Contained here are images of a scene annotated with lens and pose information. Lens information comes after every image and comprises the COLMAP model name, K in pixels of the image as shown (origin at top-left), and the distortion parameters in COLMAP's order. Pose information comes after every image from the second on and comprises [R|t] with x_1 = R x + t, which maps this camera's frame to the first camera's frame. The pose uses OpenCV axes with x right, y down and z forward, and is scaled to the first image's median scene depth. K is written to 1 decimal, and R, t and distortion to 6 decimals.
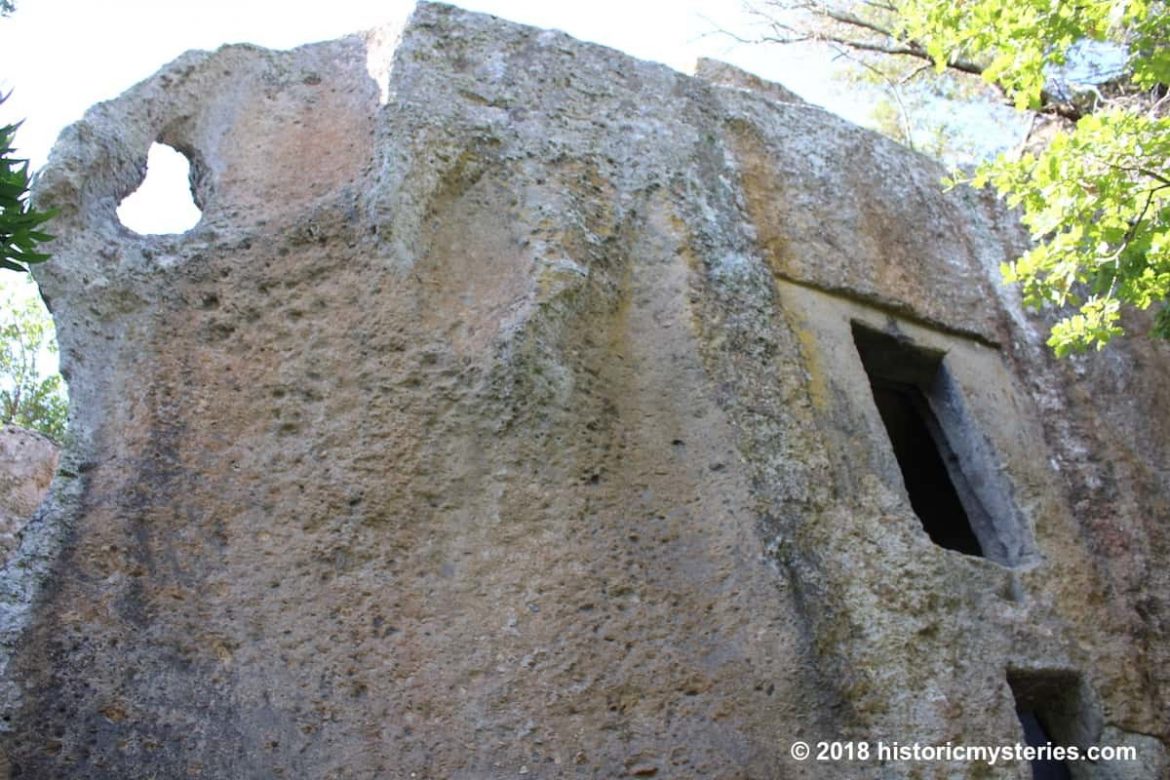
lens RADIAL K [[962.5, 0, 580.1], [0, 962.5, 387.7], [0, 0, 1]] dist [-0.158903, 0.125198]
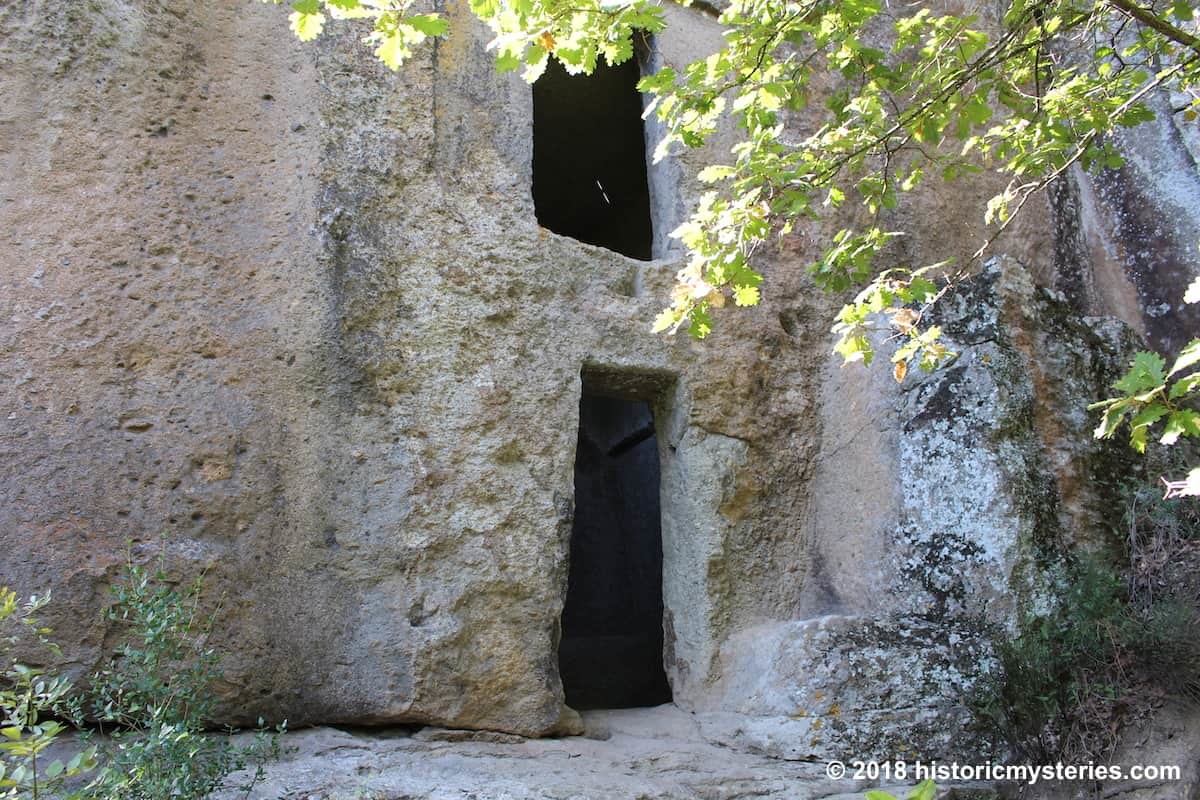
lens RADIAL K [[987.2, 0, 595.0], [0, 987.2, 397.6], [0, 0, 1]] dist [-0.158903, 0.125198]
pose [[0.994220, 0.085491, 0.064950, 0.413862], [-0.103846, 0.919319, 0.379563, -0.068369], [-0.027261, -0.384114, 0.922883, 0.003141]]
